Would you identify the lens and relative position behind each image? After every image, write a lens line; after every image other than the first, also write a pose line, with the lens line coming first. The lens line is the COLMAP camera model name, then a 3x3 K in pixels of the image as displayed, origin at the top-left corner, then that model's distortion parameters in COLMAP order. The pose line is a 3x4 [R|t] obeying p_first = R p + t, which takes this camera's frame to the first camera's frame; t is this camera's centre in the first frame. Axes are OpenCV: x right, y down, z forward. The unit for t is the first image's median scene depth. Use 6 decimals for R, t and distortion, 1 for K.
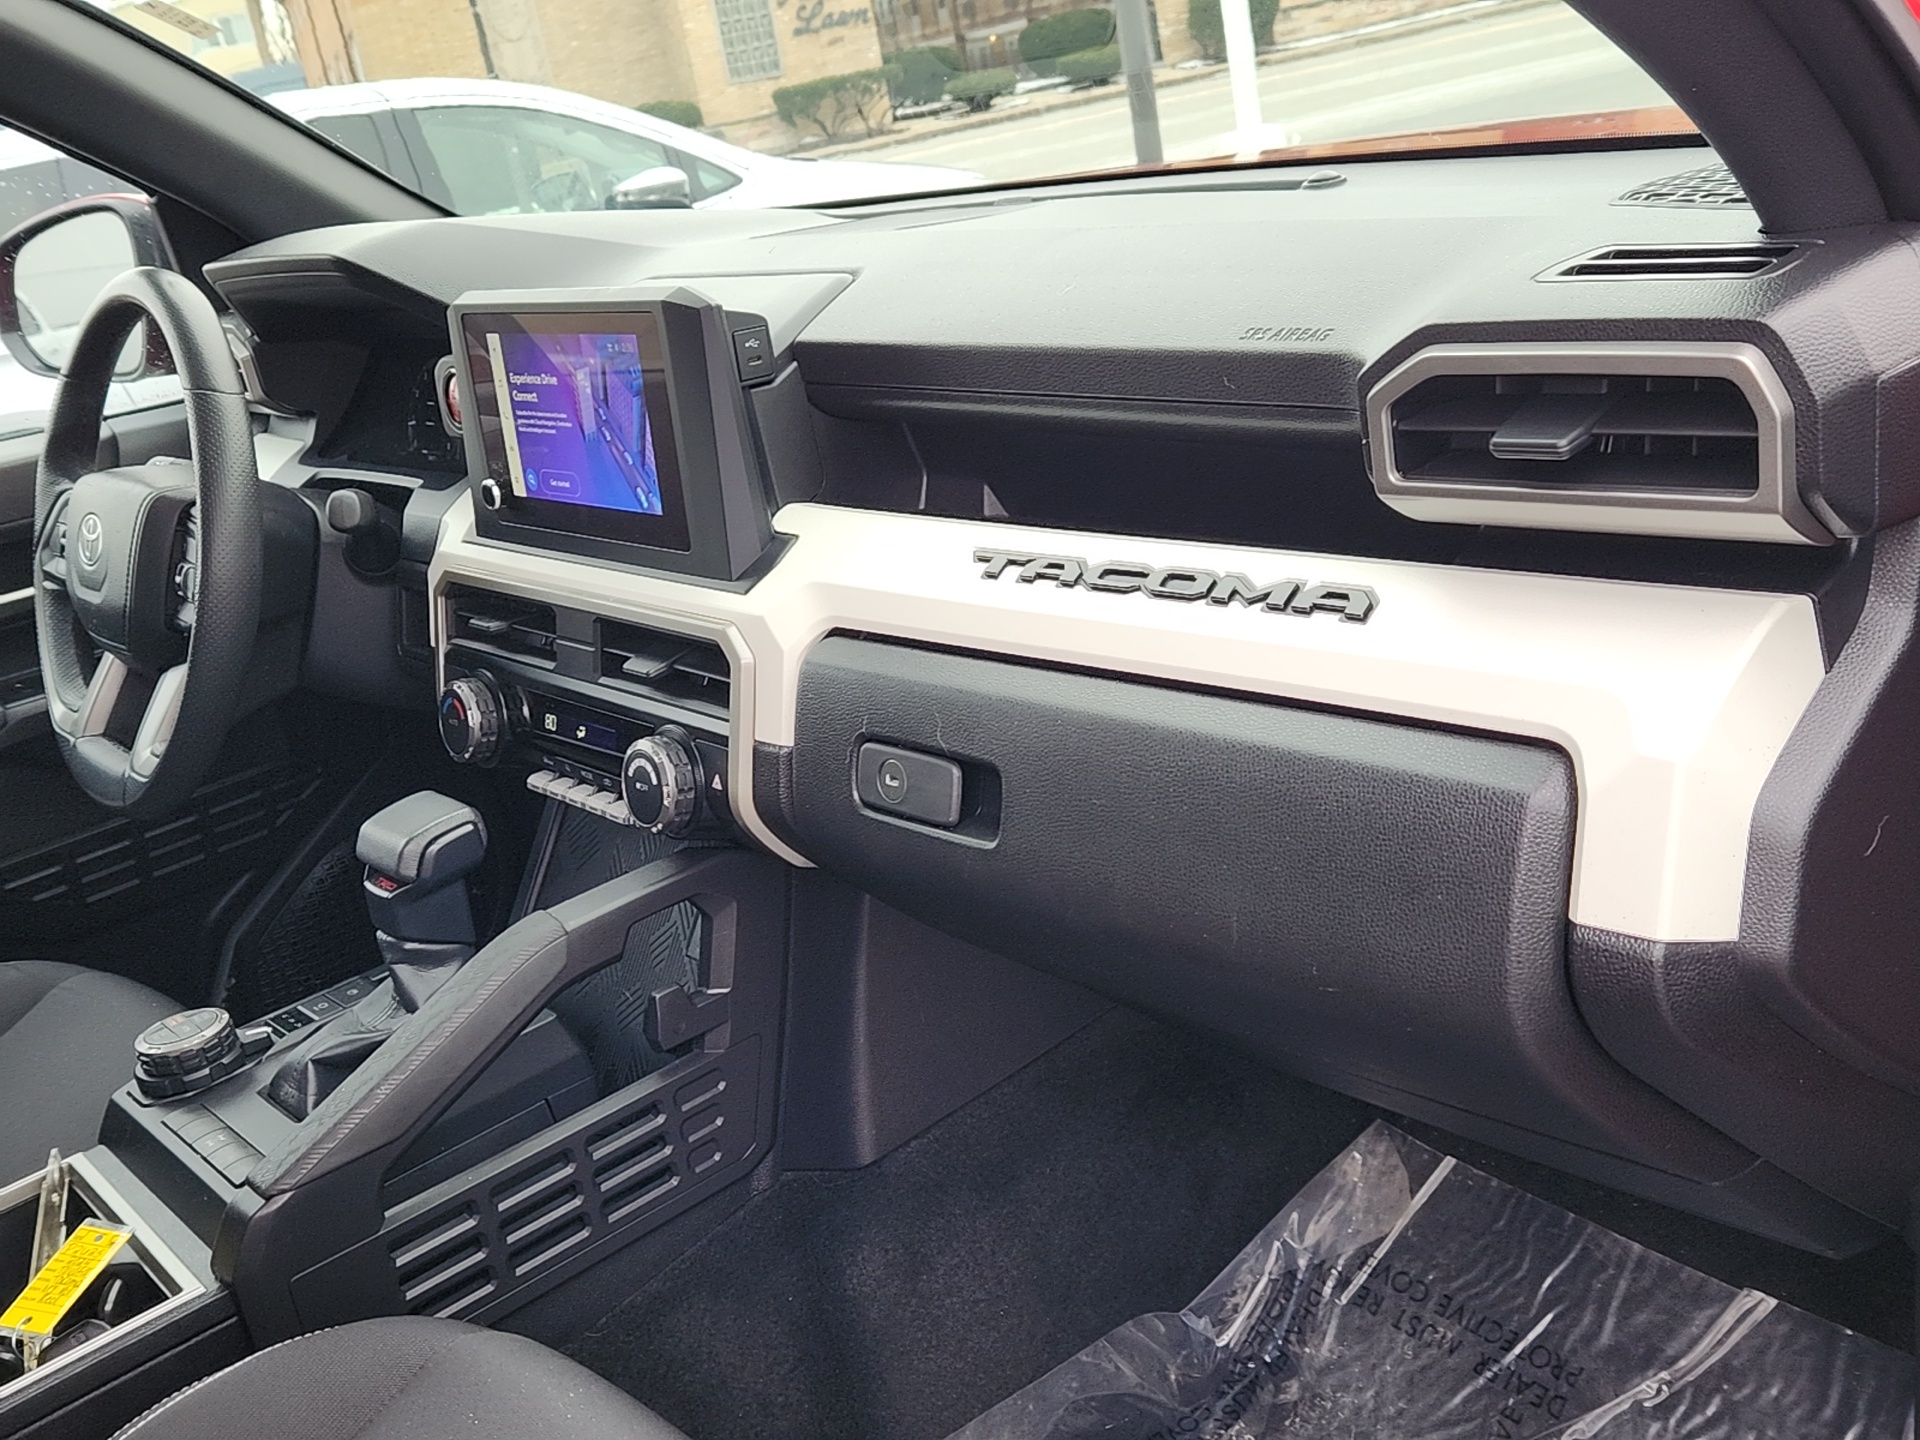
lens RADIAL K [[1884.6, 0, 960.0], [0, 1884.6, 720.0], [0, 0, 1]] dist [0.116686, -0.214501]
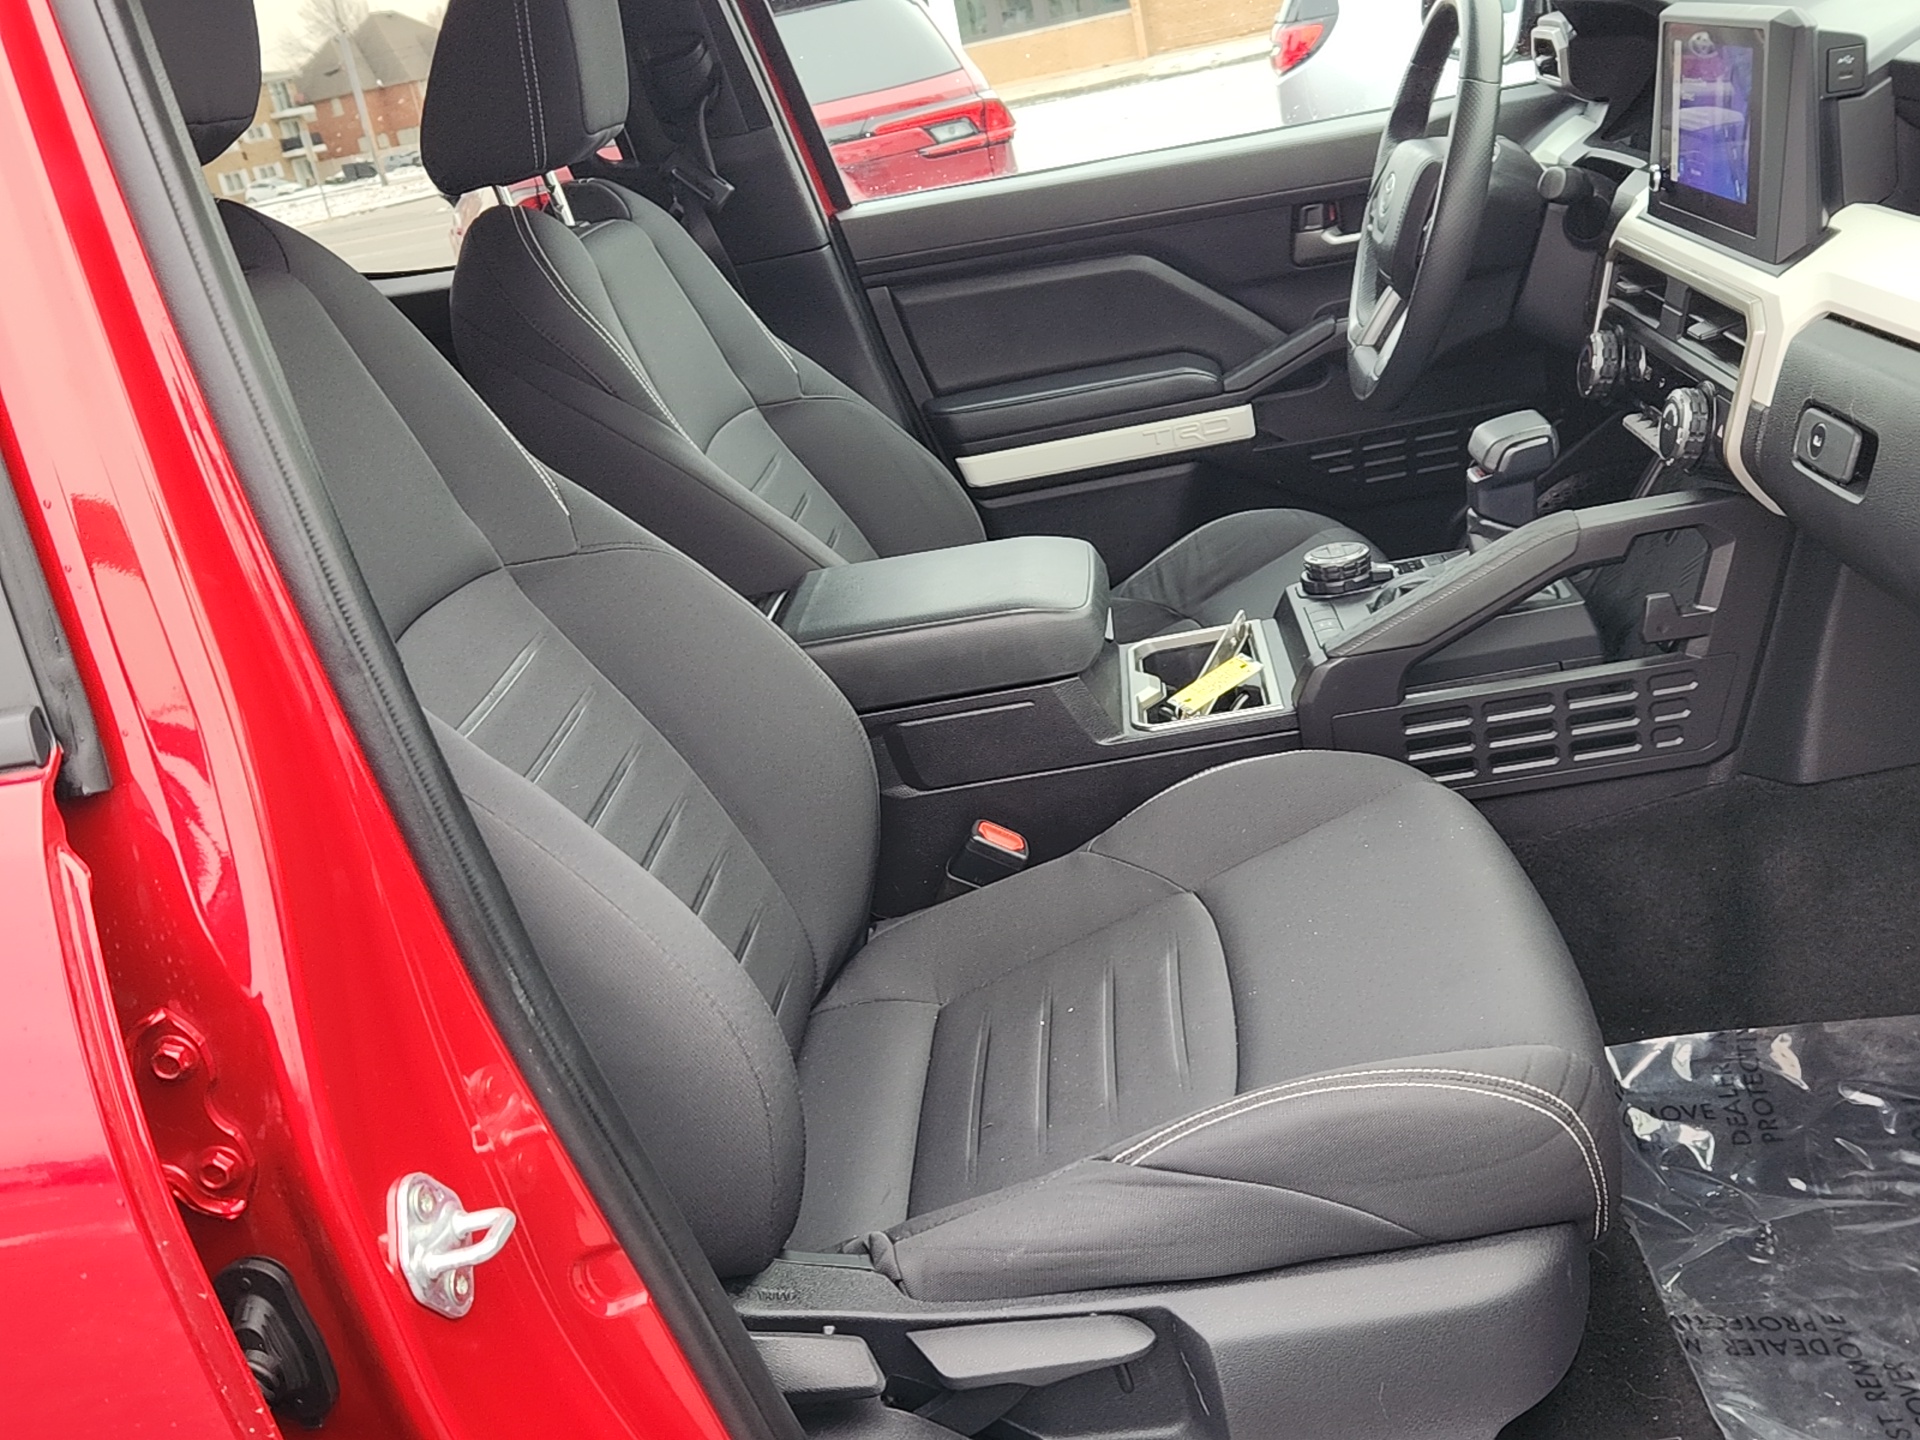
lens RADIAL K [[1884.6, 0, 960.0], [0, 1884.6, 720.0], [0, 0, 1]] dist [0.116686, -0.214501]
pose [[0.720010, 0.261277, -0.642899, 0.338480], [-0.155448, 0.963599, 0.217518, 0.019338], [0.676329, -0.056678, 0.734416, -0.236975]]
